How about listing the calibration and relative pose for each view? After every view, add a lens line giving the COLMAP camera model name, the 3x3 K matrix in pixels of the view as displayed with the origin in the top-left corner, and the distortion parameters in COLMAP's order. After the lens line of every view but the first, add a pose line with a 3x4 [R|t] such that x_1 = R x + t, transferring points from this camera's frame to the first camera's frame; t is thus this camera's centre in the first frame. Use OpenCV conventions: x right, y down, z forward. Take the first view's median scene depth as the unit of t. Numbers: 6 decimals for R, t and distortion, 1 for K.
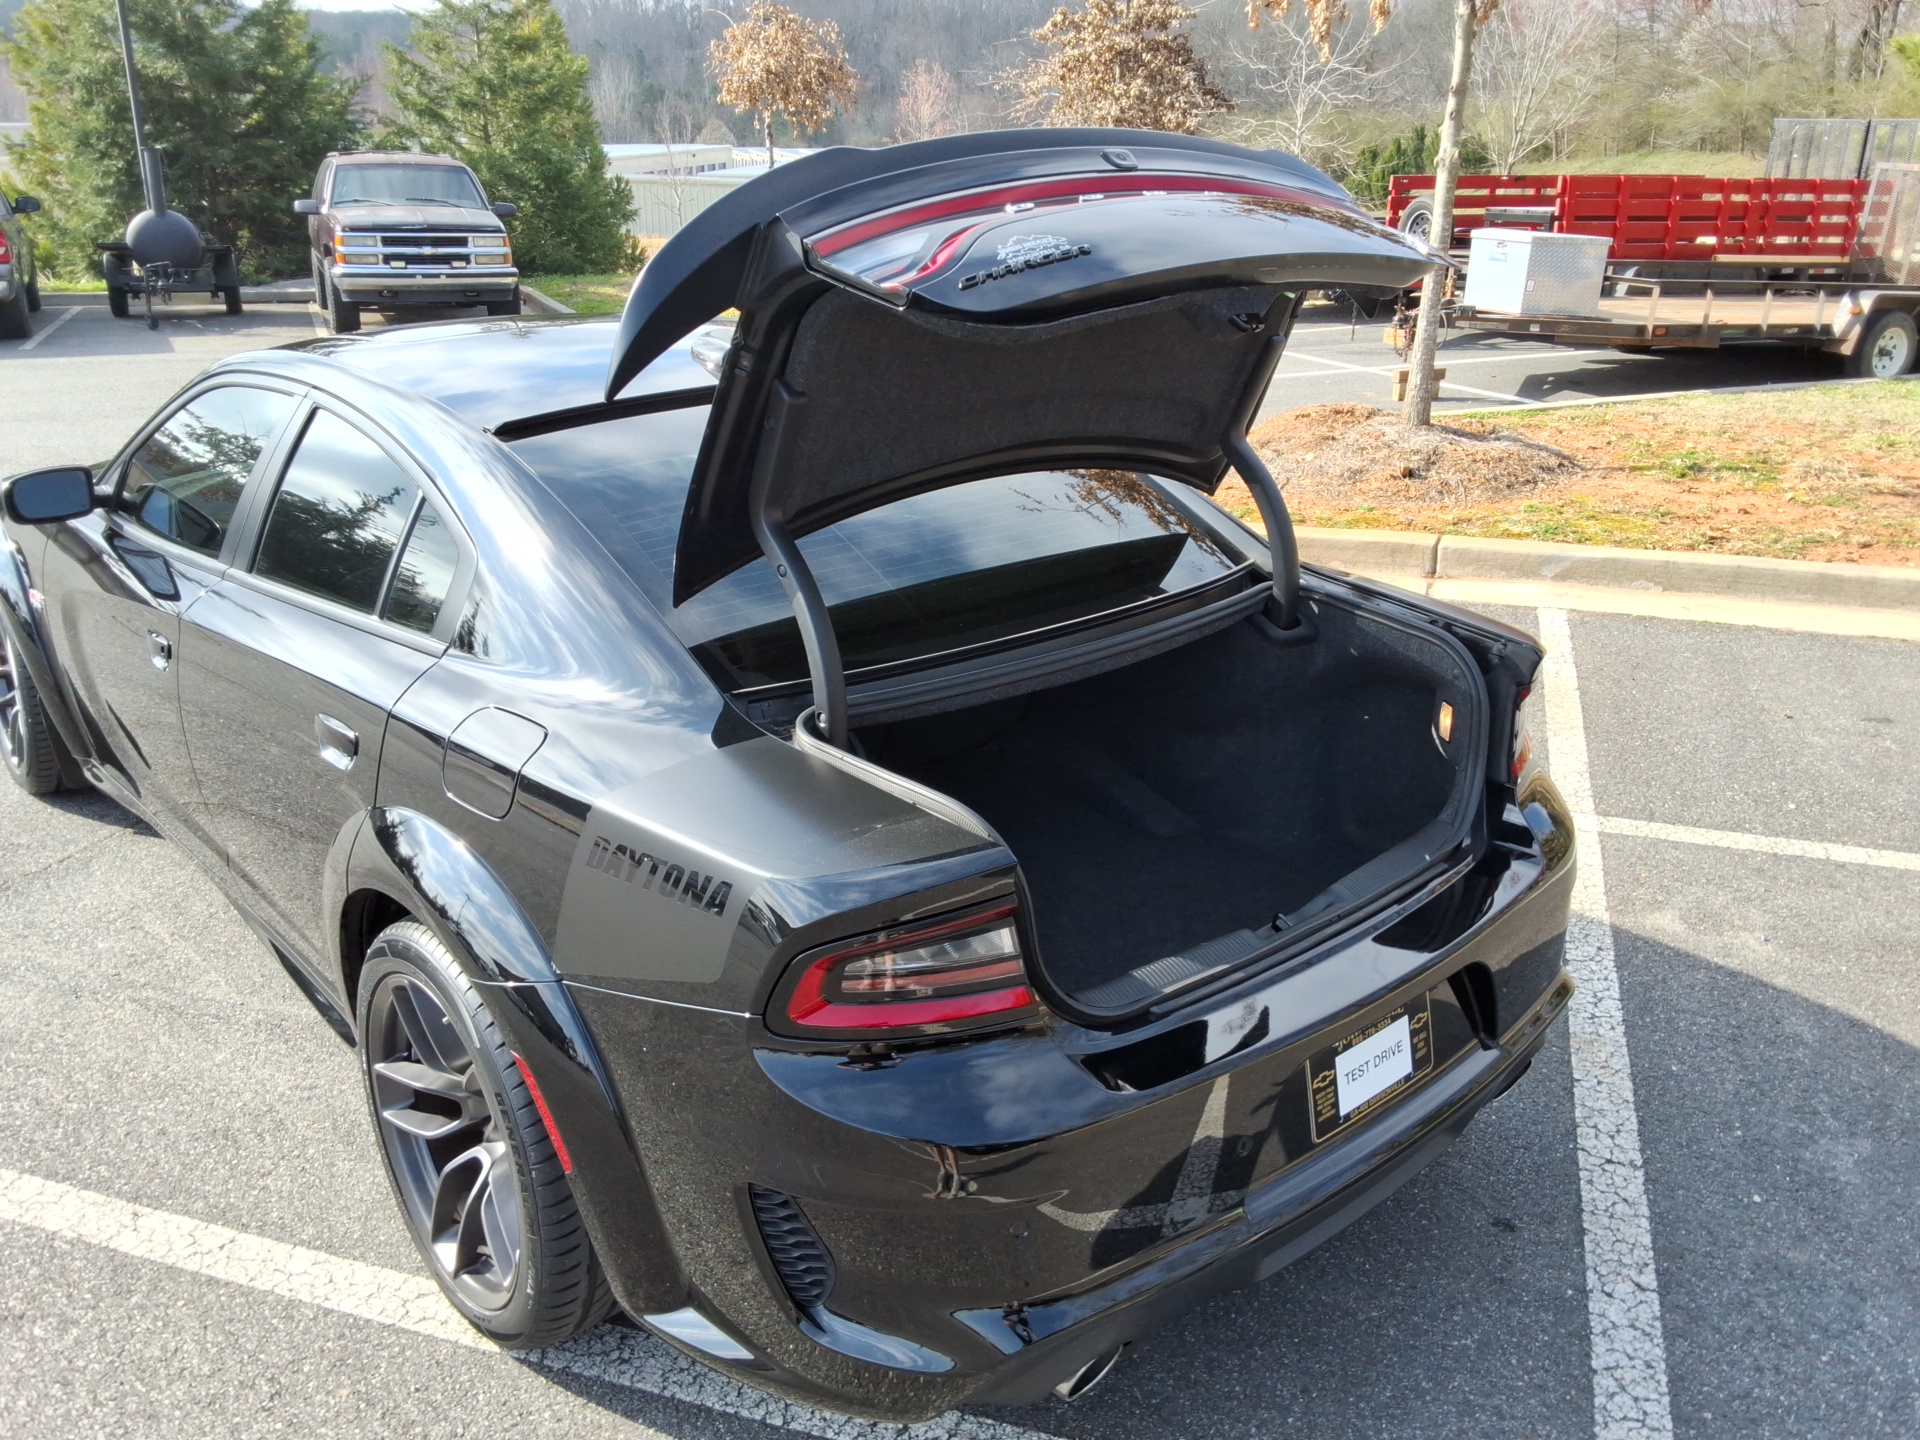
lens RADIAL K [[1527.8, 0, 978.6], [0, 1527.8, 699.1], [0, 0, 1]] dist [0.092244, -0.140293]
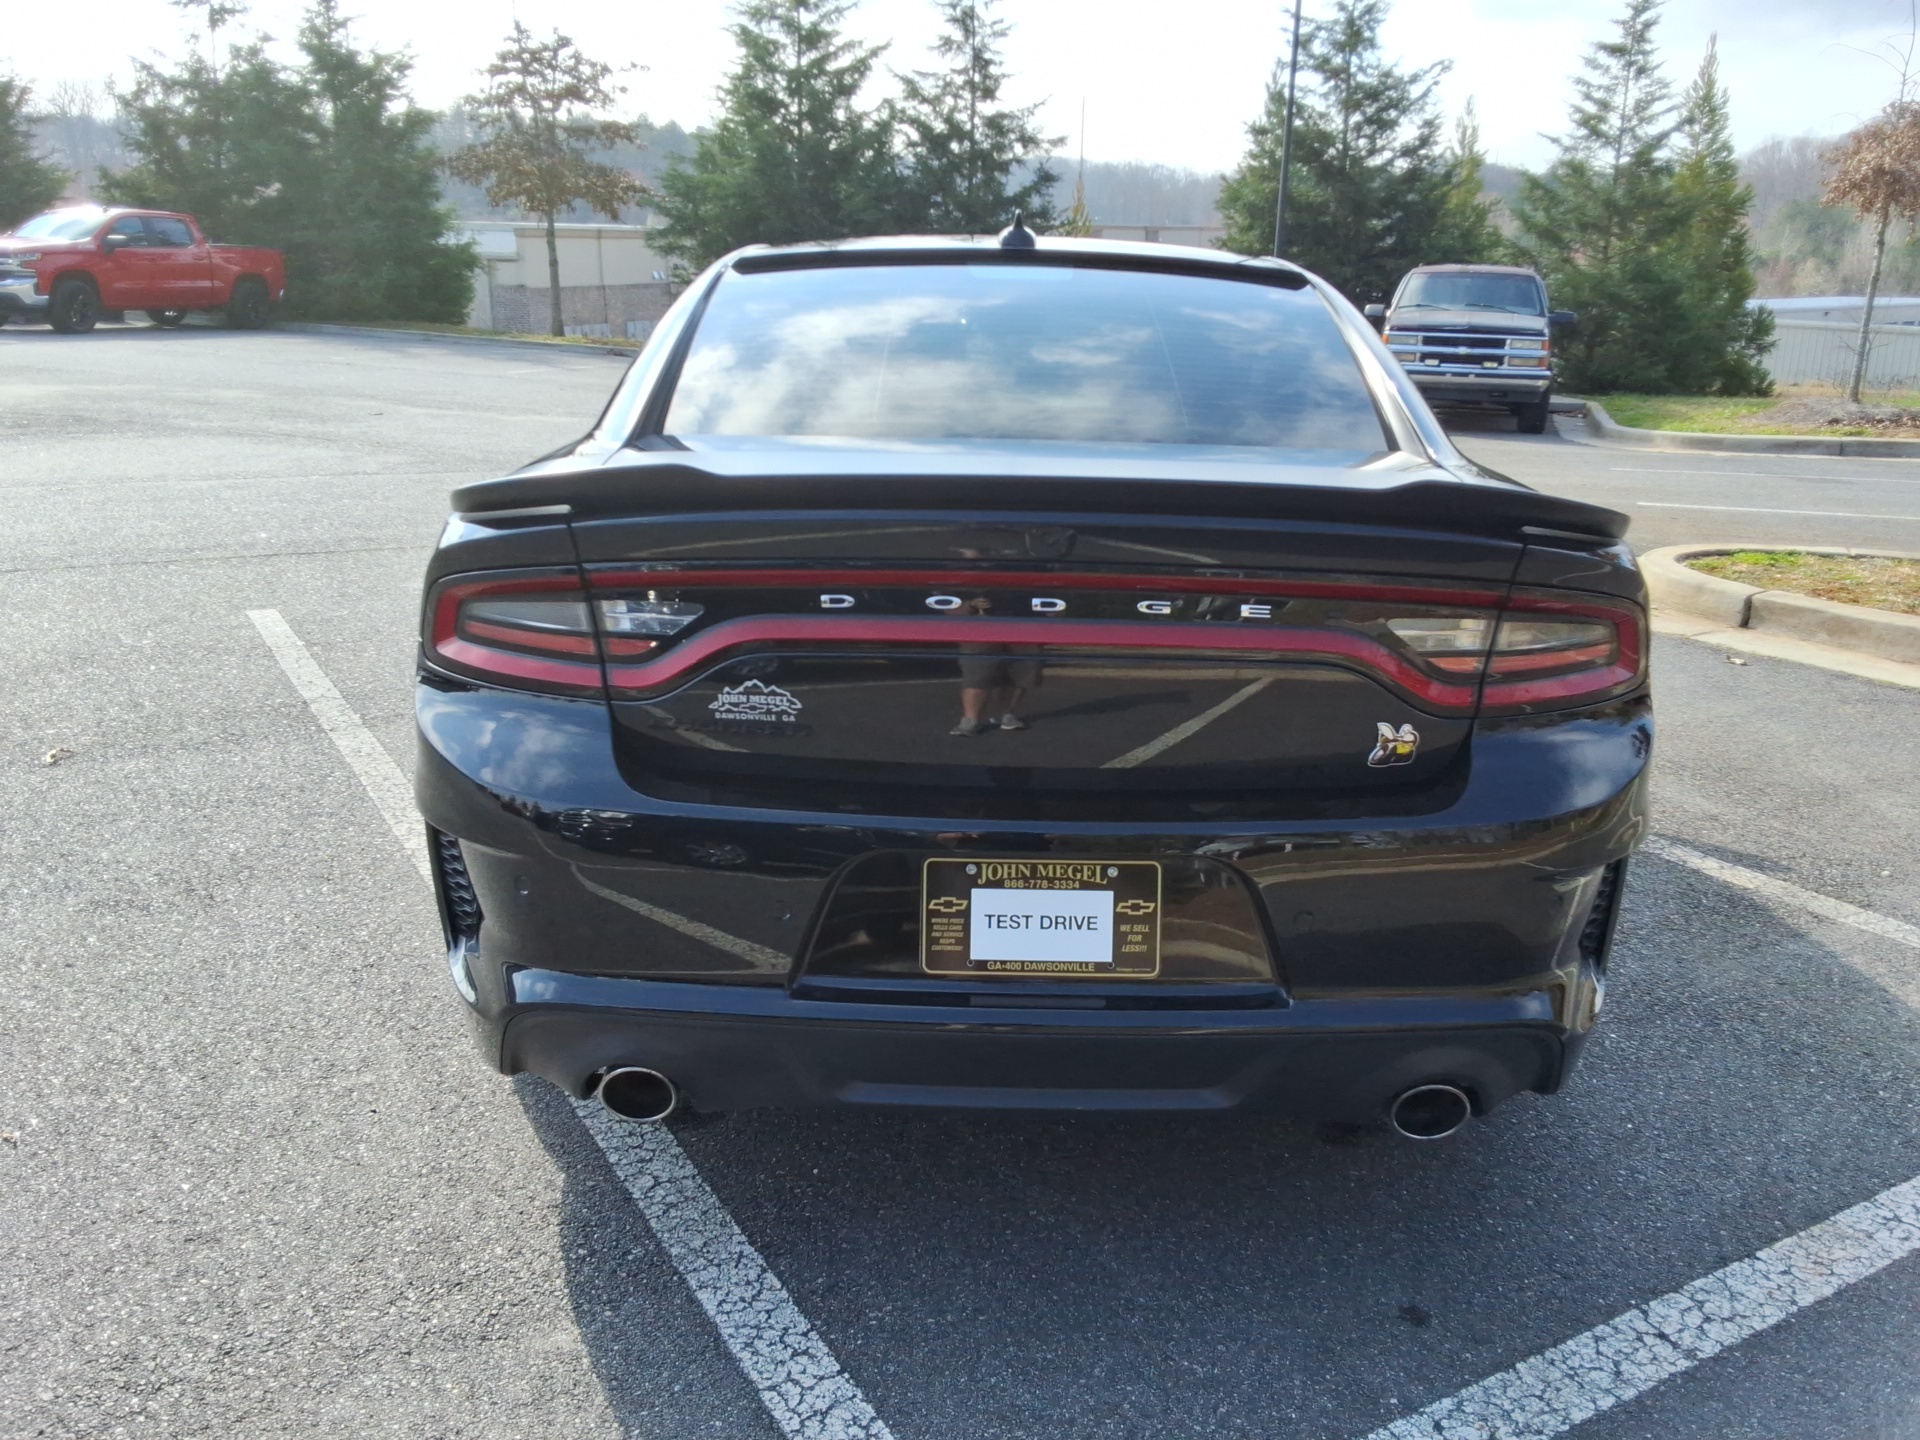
lens RADIAL K [[1527.8, 0, 986.4], [0, 1527.8, 705.3], [0, 0, 1]] dist [0.092244, -0.140293]
pose [[0.752375, 0.184773, -0.632290, 0.572747], [-0.238917, 0.971040, -0.000527, 0.097416], [0.613882, 0.151461, 0.774731, 0.234952]]
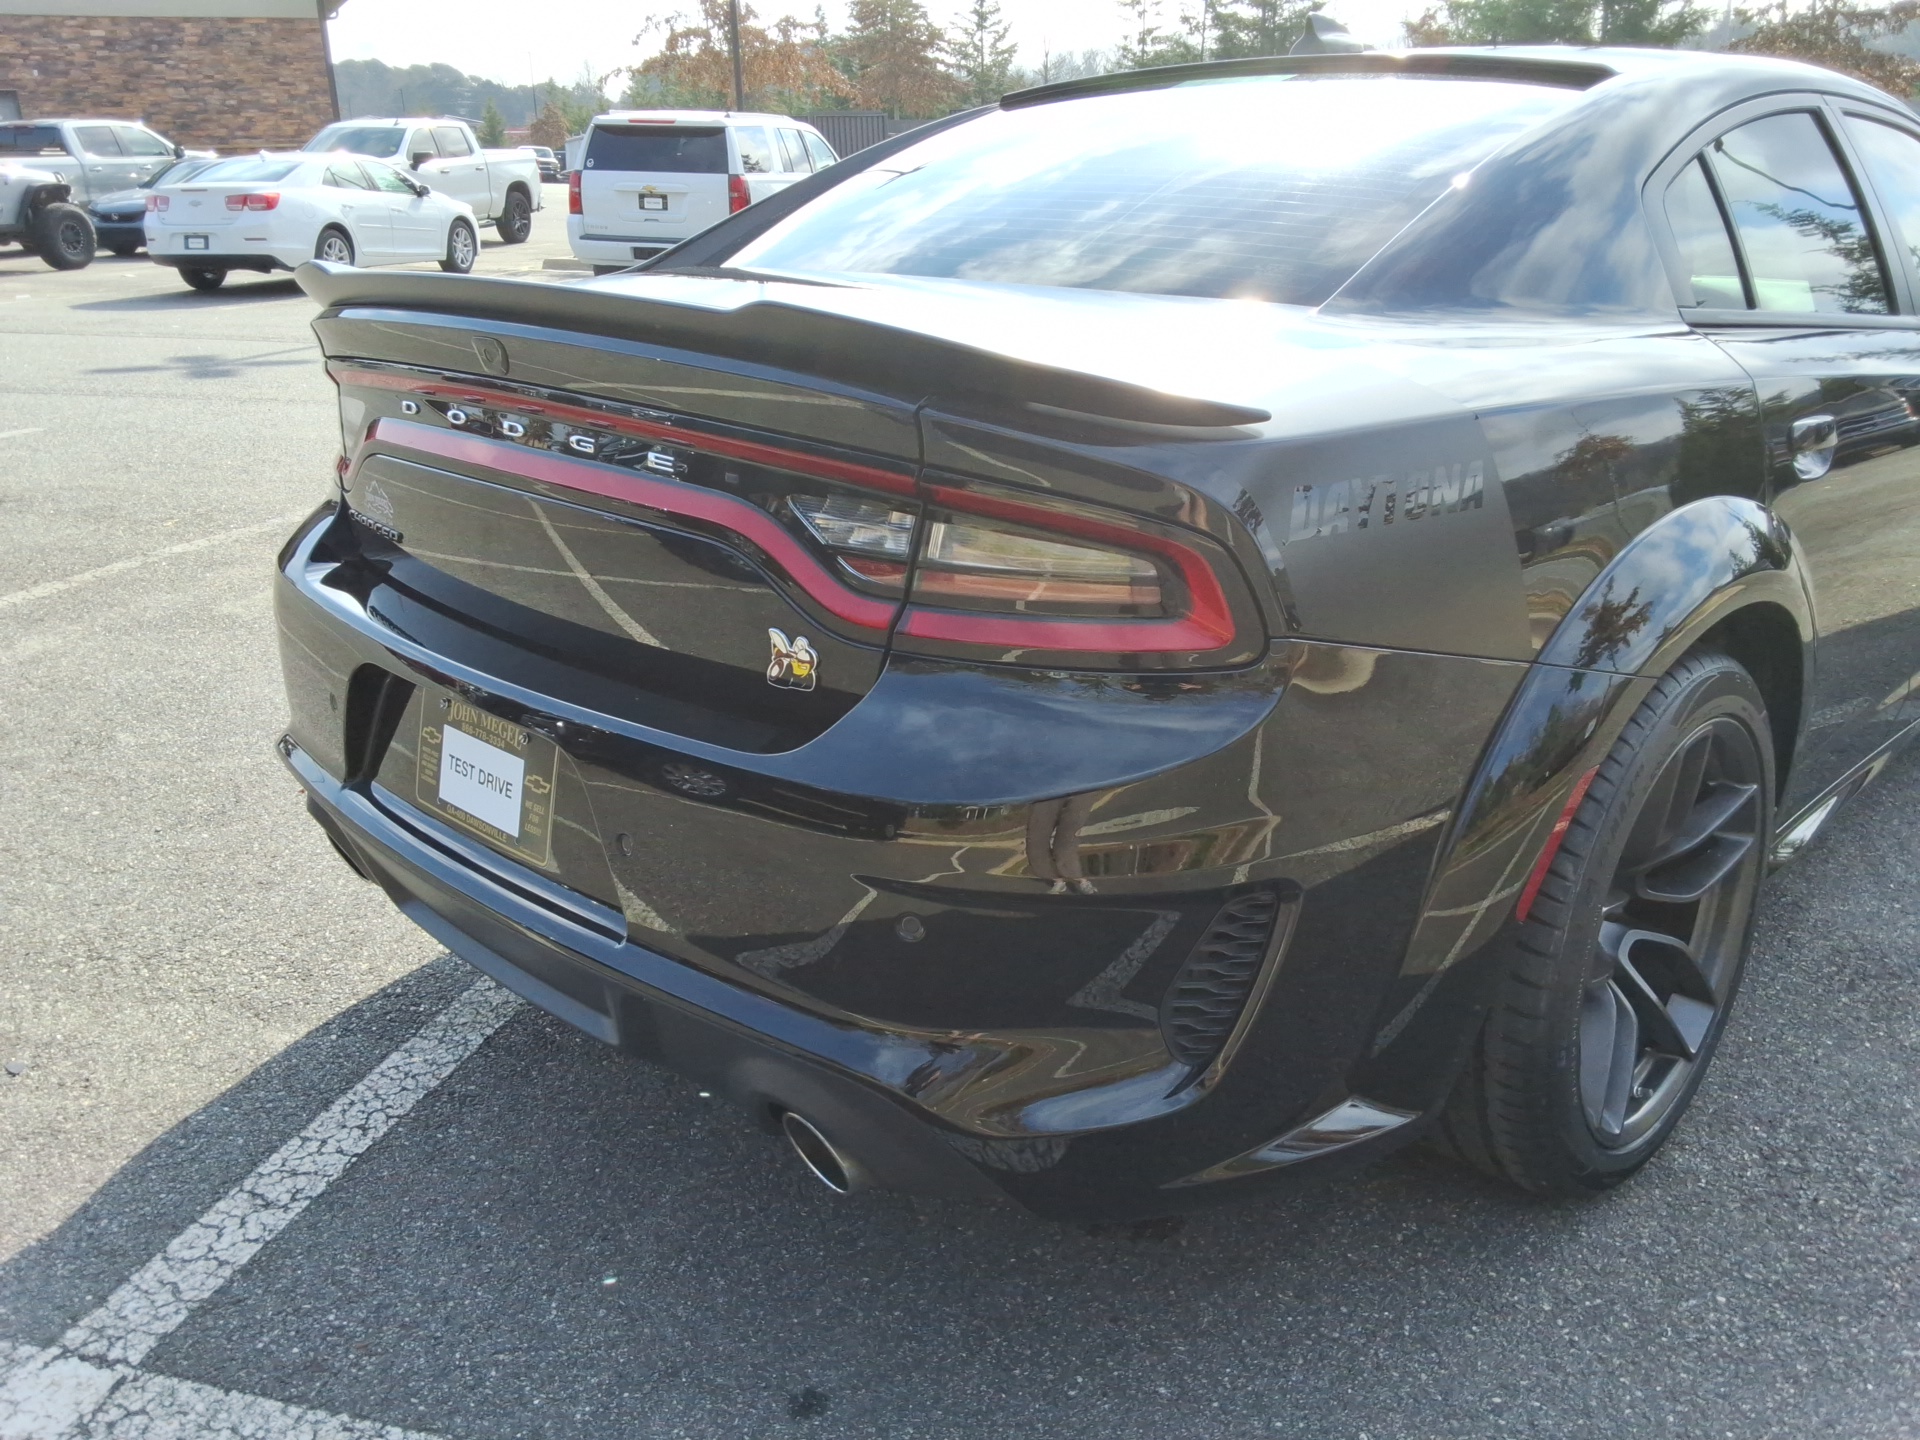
lens RADIAL K [[1527.8, 0, 973.0], [0, 1527.8, 703.1], [0, 0, 1]] dist [0.092244, -0.140293]
pose [[0.070618, 0.309557, -0.948255, 0.772791], [-0.334993, 0.902778, 0.269764, -0.071994], [0.939571, 0.298609, 0.167451, 0.838749]]
